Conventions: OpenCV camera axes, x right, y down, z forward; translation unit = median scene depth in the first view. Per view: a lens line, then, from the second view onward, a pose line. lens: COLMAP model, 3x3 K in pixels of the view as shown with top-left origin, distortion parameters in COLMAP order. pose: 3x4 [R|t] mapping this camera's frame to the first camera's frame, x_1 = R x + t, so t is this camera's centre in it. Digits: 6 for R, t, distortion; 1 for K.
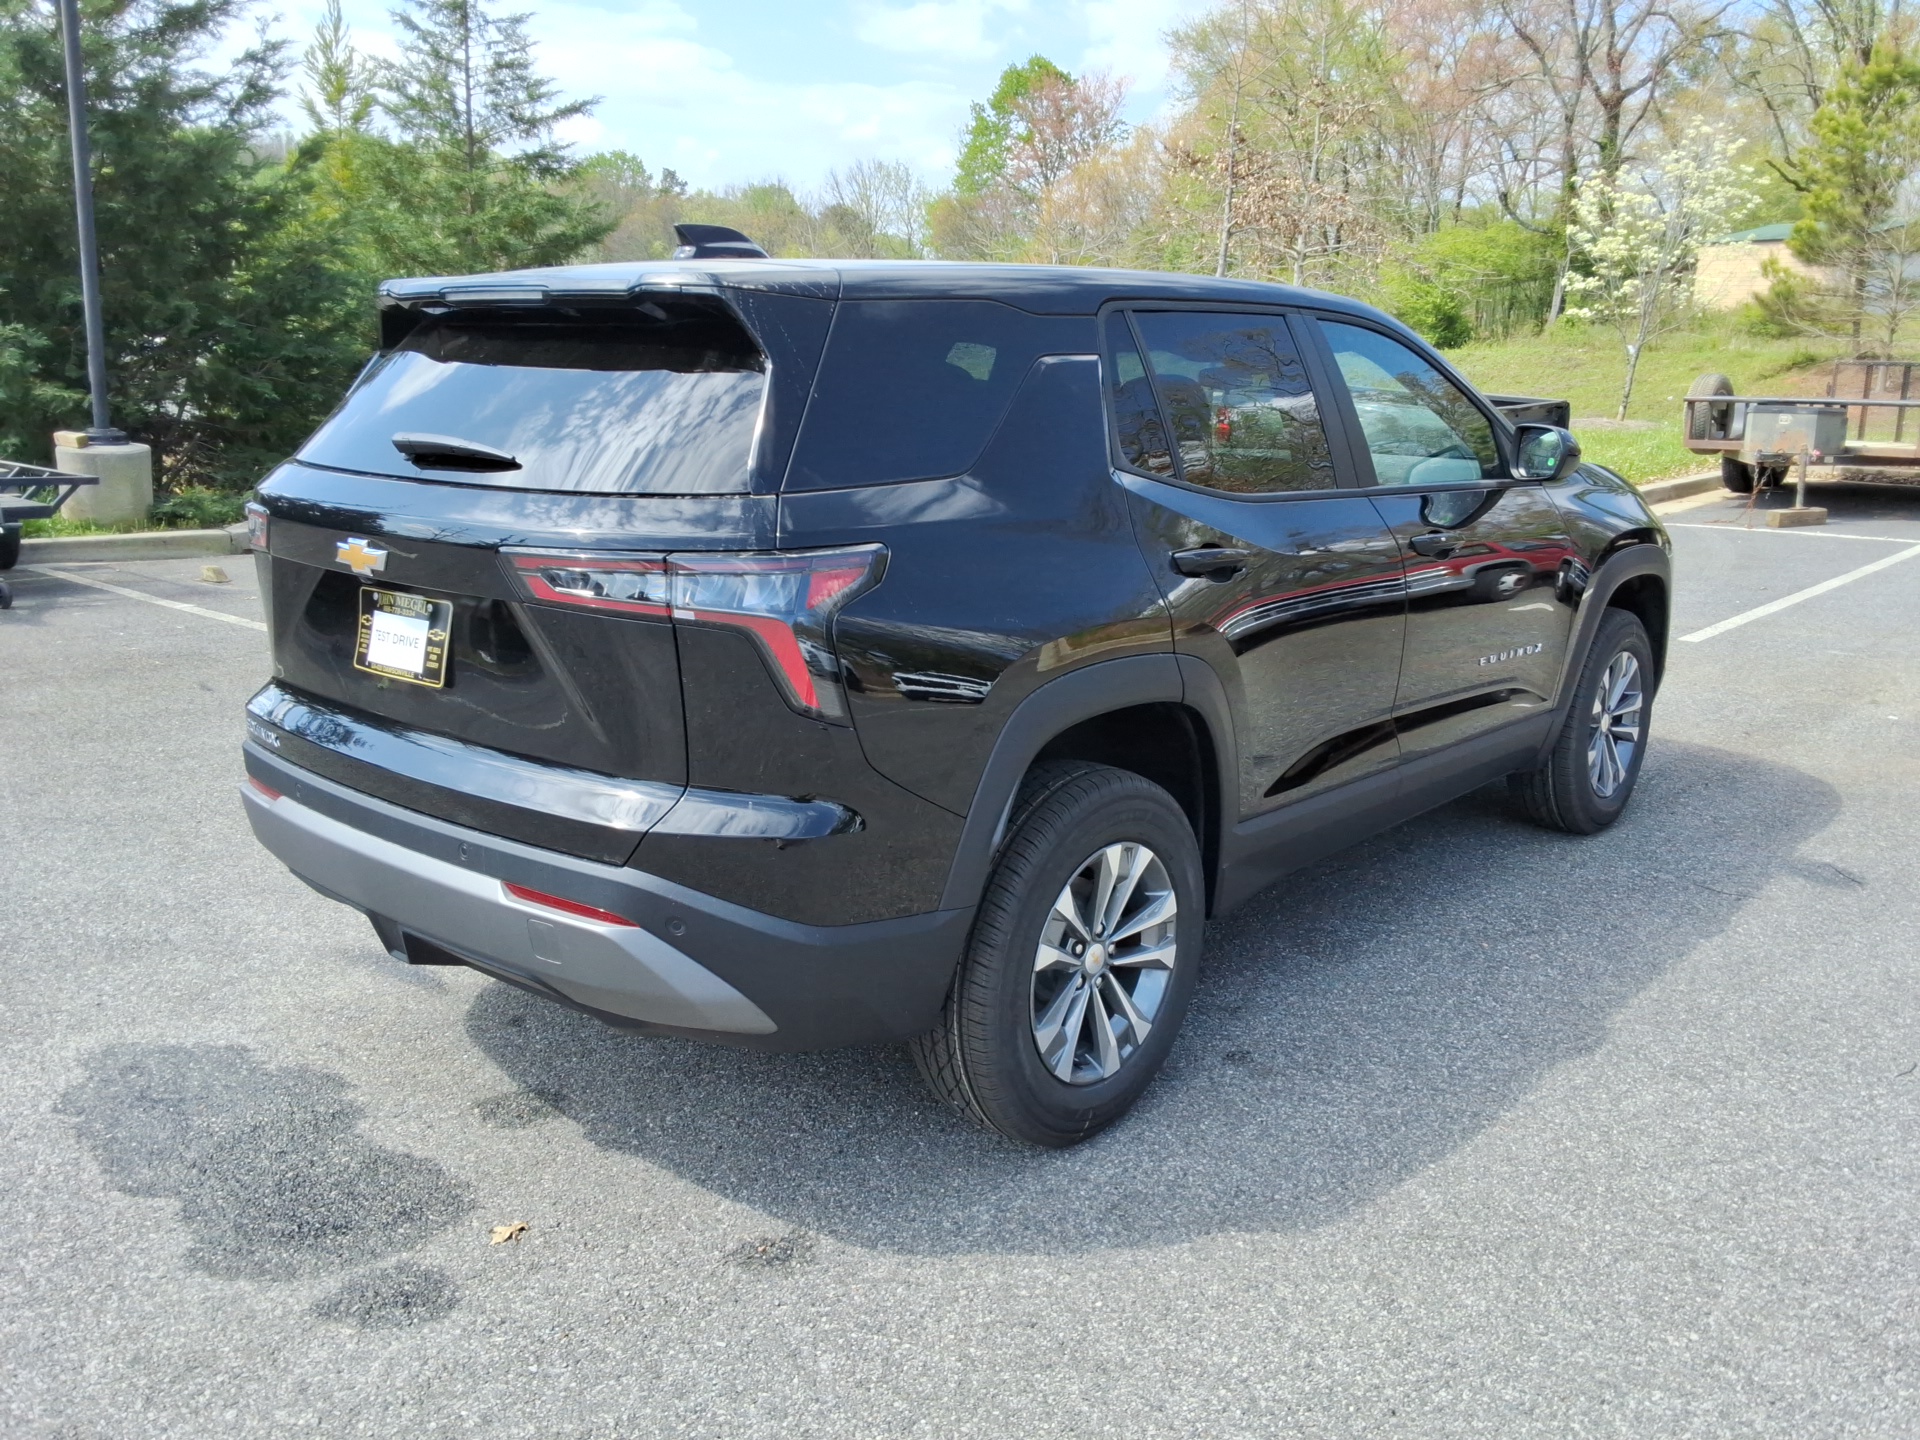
lens RADIAL K [[1524.2, 0, 982.1], [0, 1524.2, 709.6], [0, 0, 1]] dist [0.131999, -0.217994]
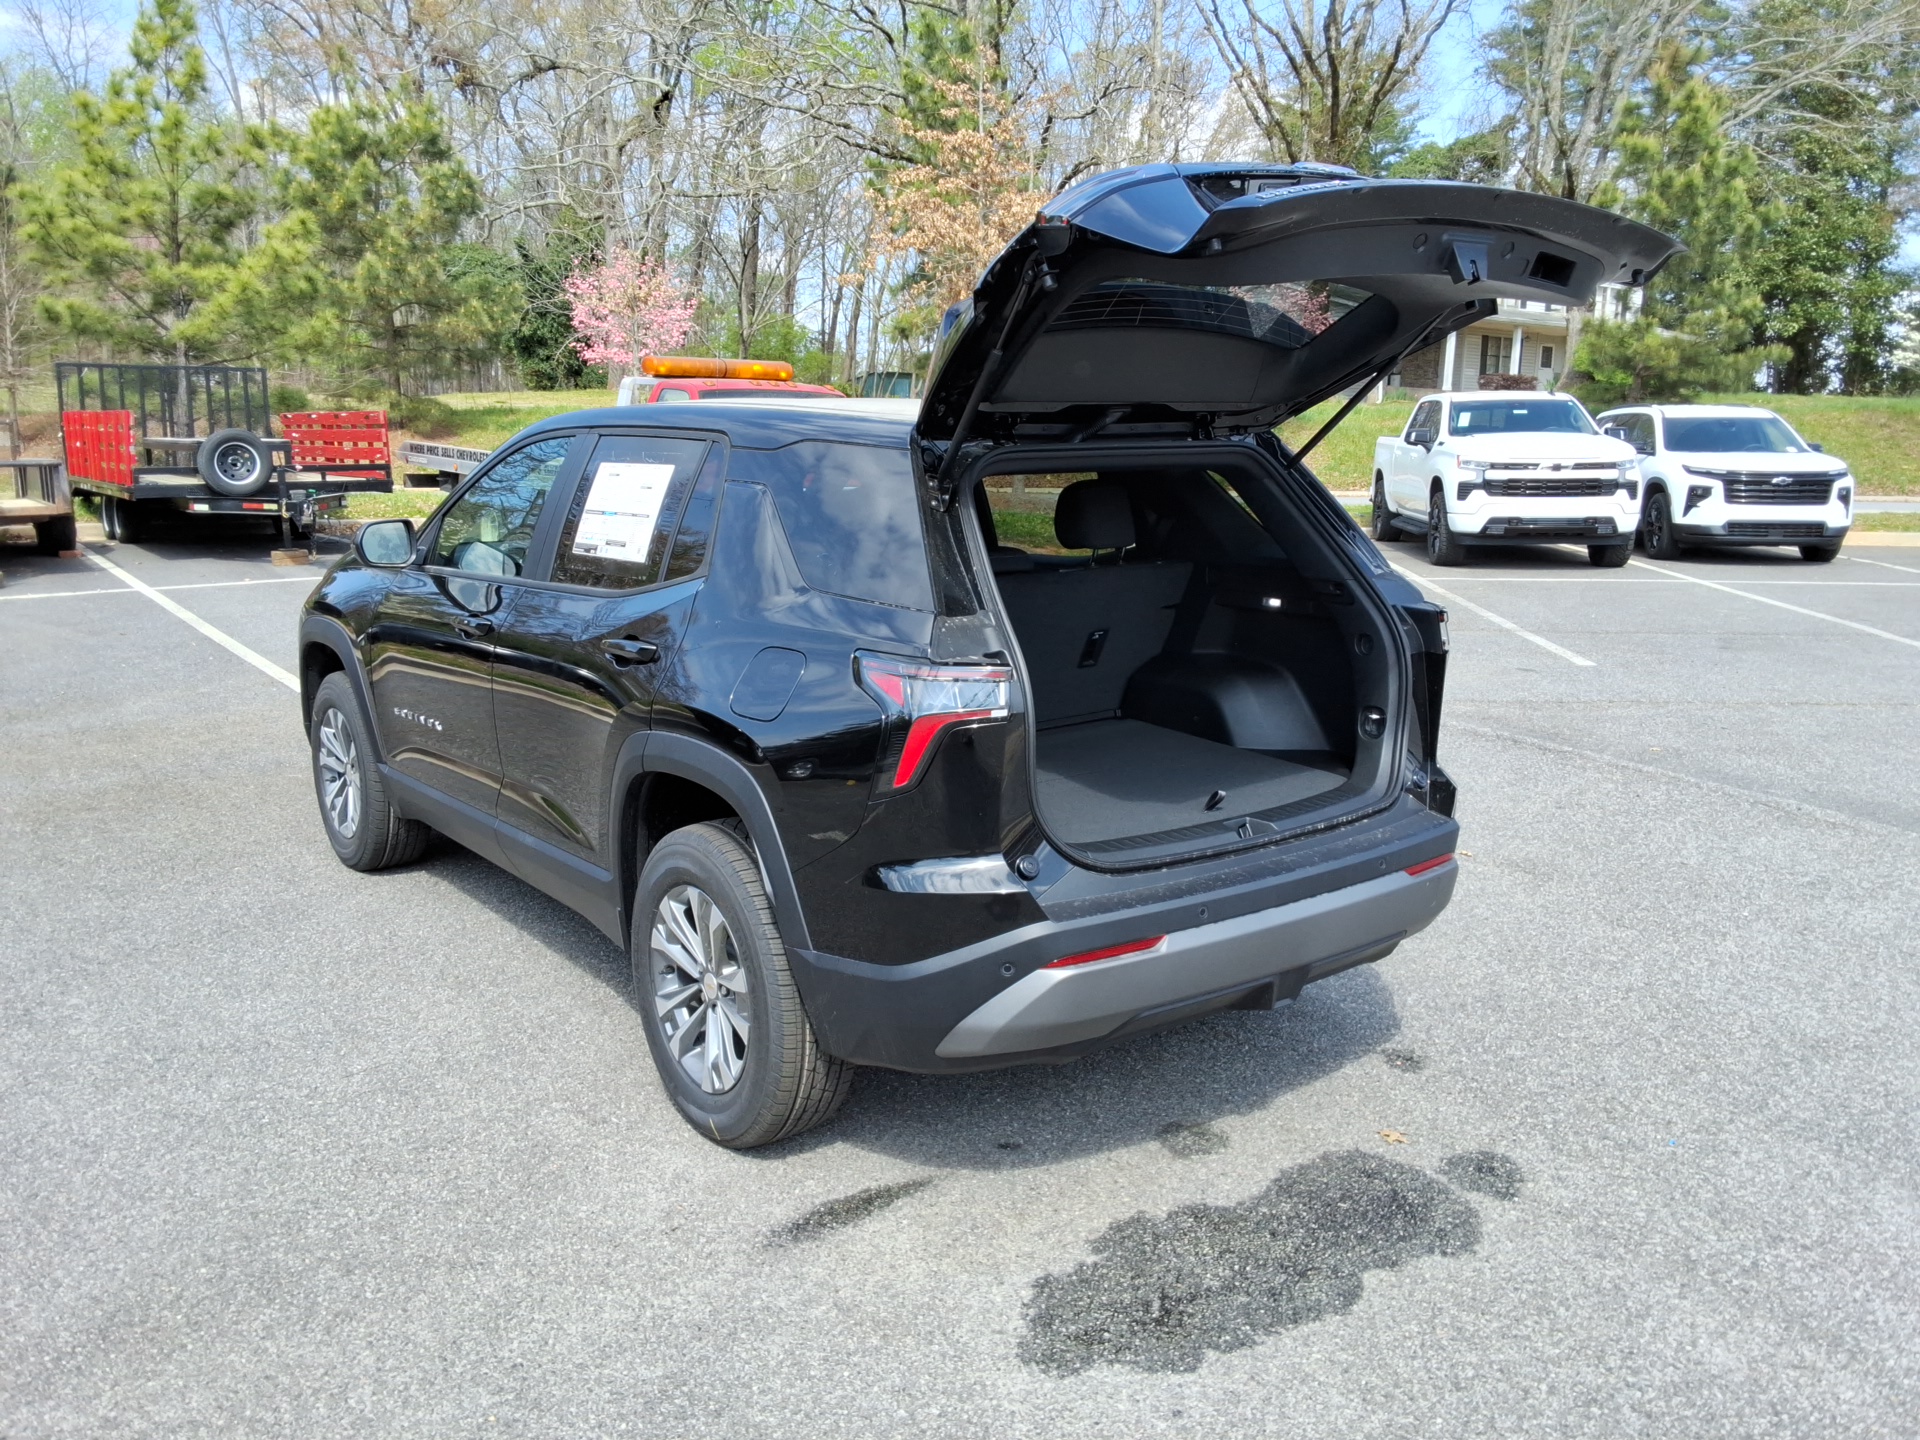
lens RADIAL K [[1540.8, 0, 968.1], [0, 1540.8, 695.8], [0, 0, 1]] dist [0.108148, -0.172747]
pose [[0.208129, -0.187154, 0.960029, -1.525837], [0.218672, 0.965582, 0.140830, -0.287504], [-0.953344, 0.180621, 0.241891, 0.906821]]
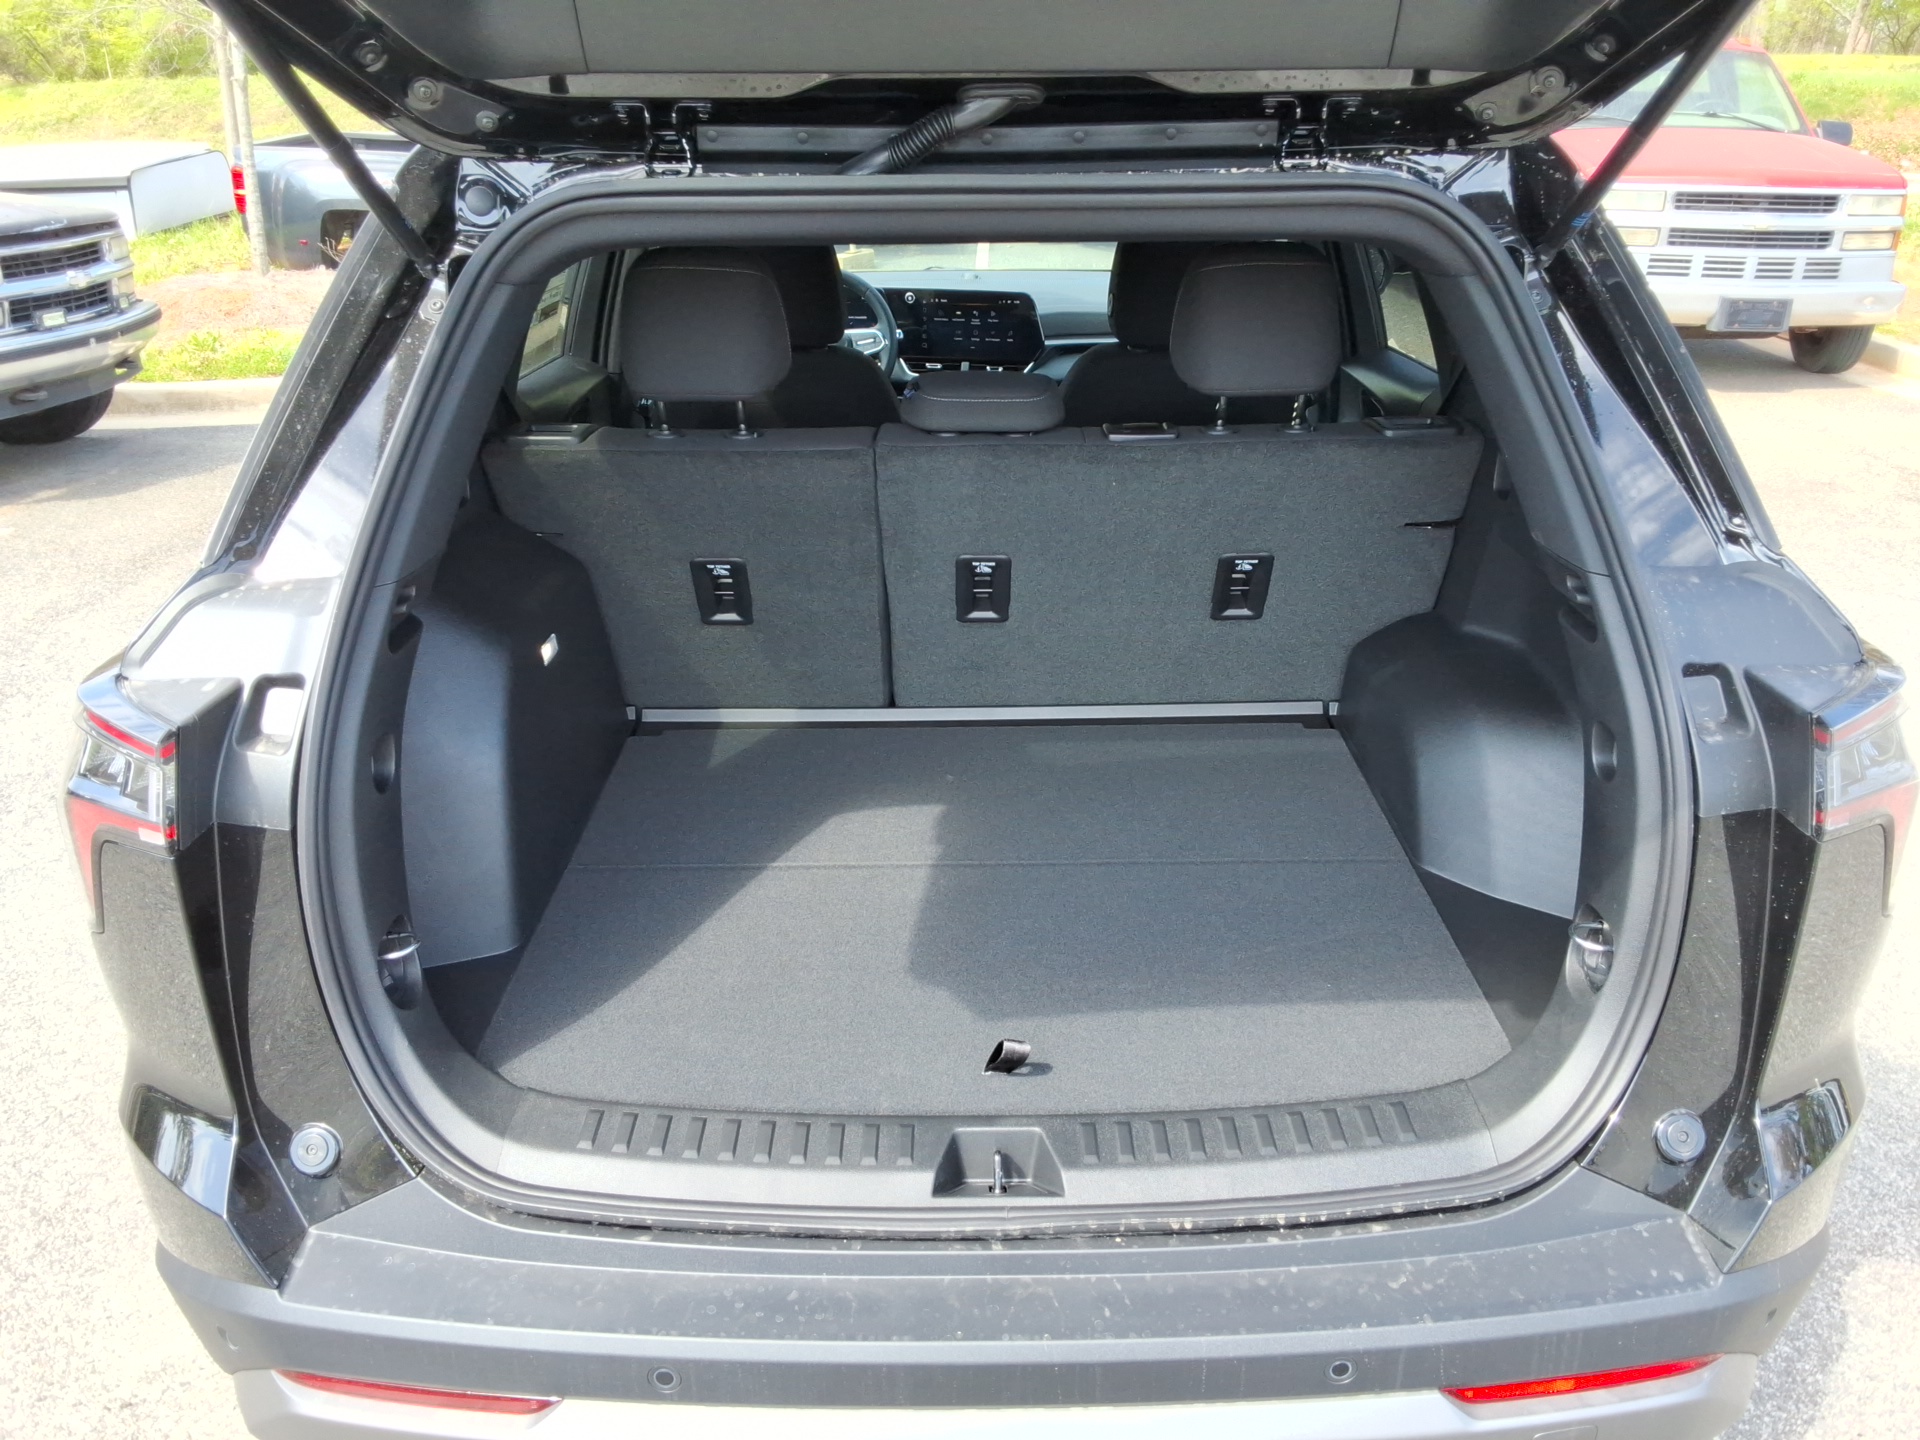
lens RADIAL K [[1571.6, 0, 977.8], [0, 1571.6, 694.3], [0, 0, 1]] dist [-0.003692, -0.013930]
pose [[0.750690, -0.256123, 0.608988, -0.620070], [0.161172, 0.964941, 0.207153, -0.222635], [-0.640694, -0.057356, 0.765651, 0.640119]]
